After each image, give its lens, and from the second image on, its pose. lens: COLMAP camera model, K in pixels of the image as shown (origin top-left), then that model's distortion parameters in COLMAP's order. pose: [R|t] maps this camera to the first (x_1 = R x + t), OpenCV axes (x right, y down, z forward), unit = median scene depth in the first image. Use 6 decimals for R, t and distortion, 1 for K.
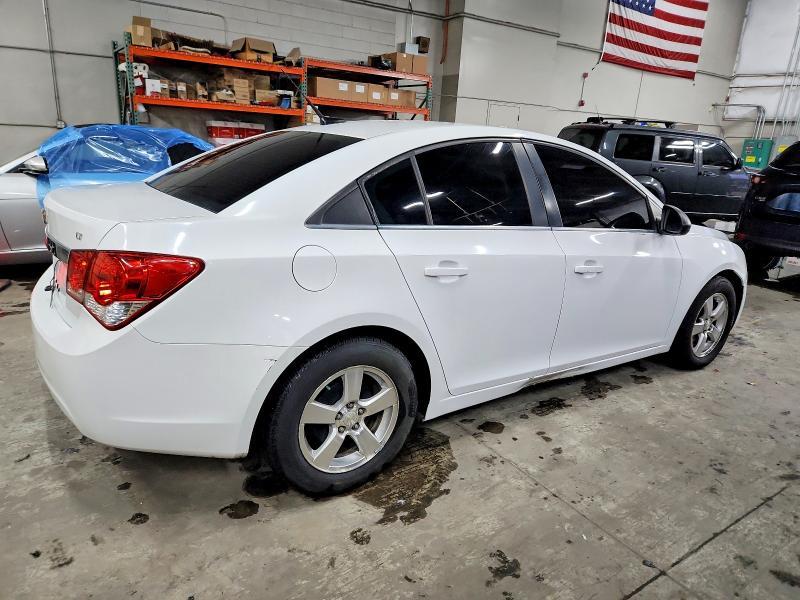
lens RADIAL K [[535.6, 0, 406.0], [0, 535.6, 298.4], [0, 0, 1]] dist [0.069082, -0.060014]
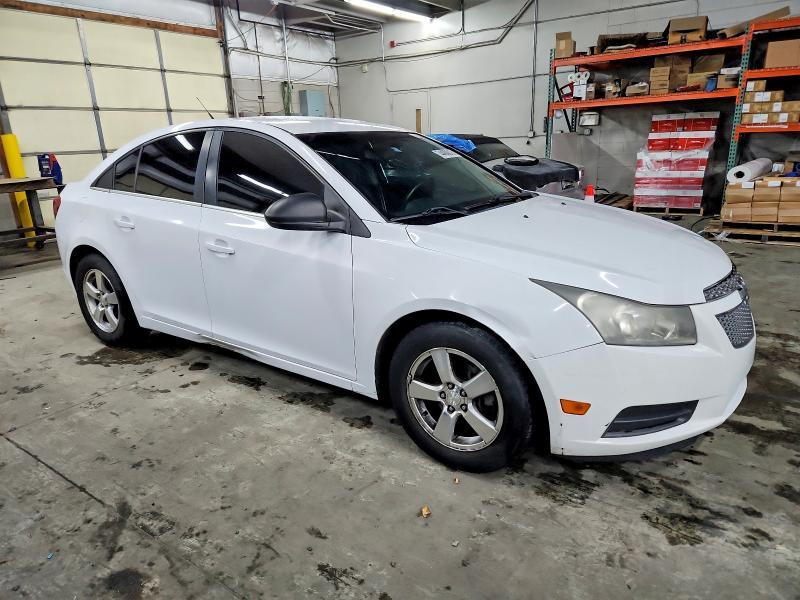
lens RADIAL K [[535.6, 0, 406.0], [0, 535.6, 298.4], [0, 0, 1]] dist [0.069082, -0.060014]
pose [[0.349652, 0.201582, -0.914936, 1.314970], [-0.209432, 0.968683, 0.133387, -0.160053], [0.913171, 0.144978, 0.380920, 0.870246]]
